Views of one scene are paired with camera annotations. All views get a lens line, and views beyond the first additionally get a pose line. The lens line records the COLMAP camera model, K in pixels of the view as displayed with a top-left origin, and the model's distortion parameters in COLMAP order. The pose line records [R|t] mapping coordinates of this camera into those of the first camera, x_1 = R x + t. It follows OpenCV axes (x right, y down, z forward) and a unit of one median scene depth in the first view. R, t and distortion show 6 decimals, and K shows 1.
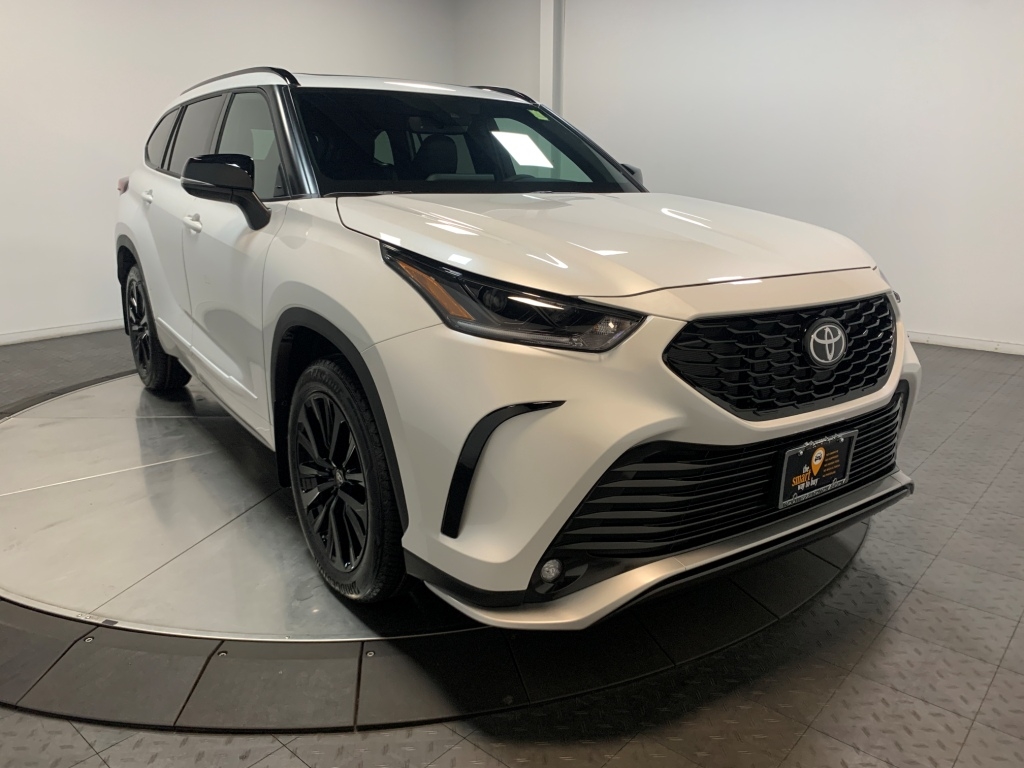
lens RADIAL K [[764.2, 0, 515.1], [0, 764.2, 385.5], [0, 0, 1]] dist [0.001047, 0.002514]
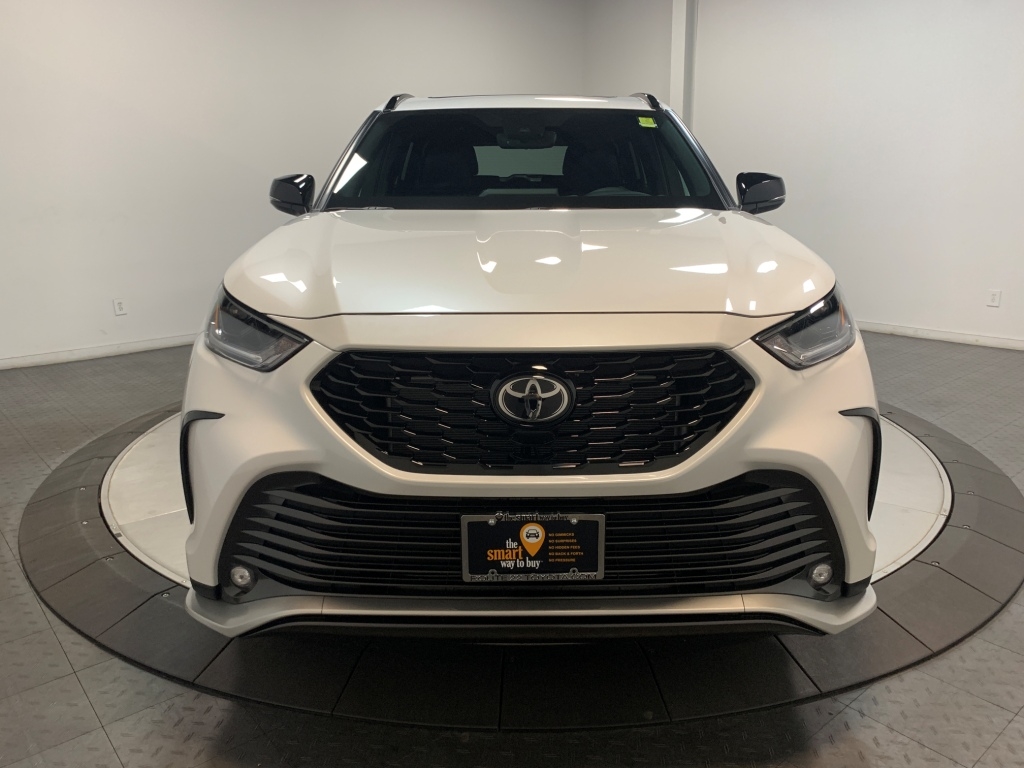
lens RADIAL K [[764.2, 0, 514.8], [0, 764.2, 390.2], [0, 0, 1]] dist [0.001047, 0.002514]
pose [[0.830681, 0.133284, -0.540559, 1.120962], [-0.136082, 0.990079, 0.035002, -0.120356], [0.539861, 0.044485, 0.840578, 0.405420]]
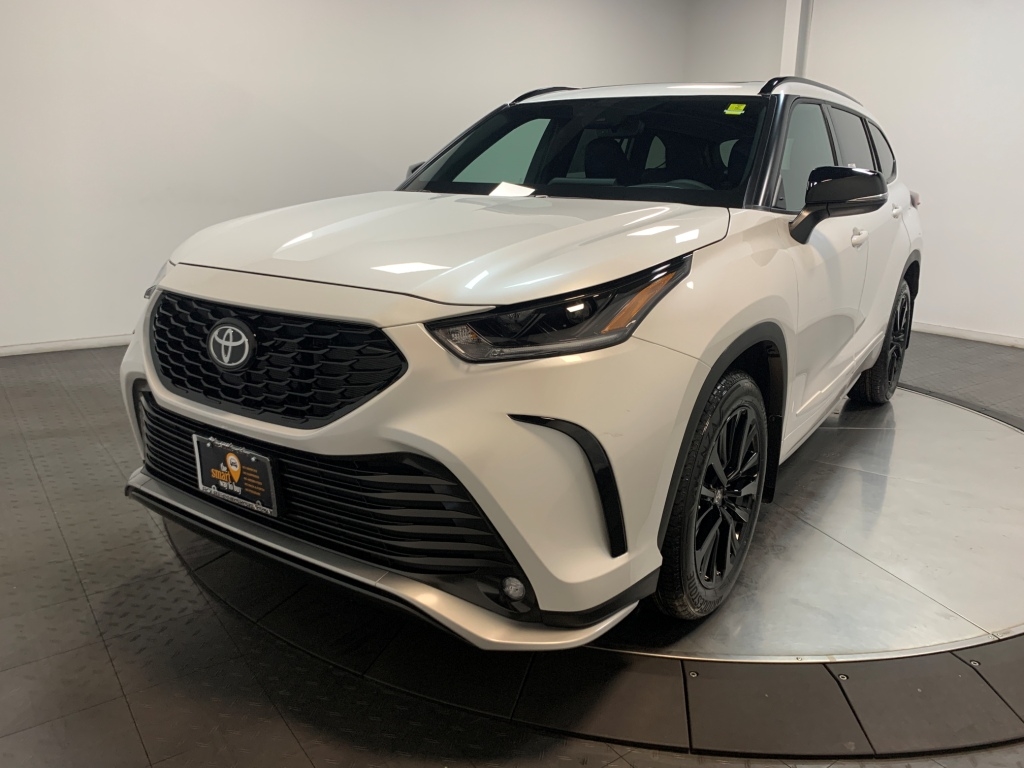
lens RADIAL K [[764.2, 0, 511.4], [0, 764.2, 387.5], [0, 0, 1]] dist [0.001047, 0.002514]
pose [[0.399270, 0.248782, -0.882435, 1.898025], [-0.262854, 0.953138, 0.149783, -0.325178], [0.878346, 0.172148, 0.445953, 1.200186]]
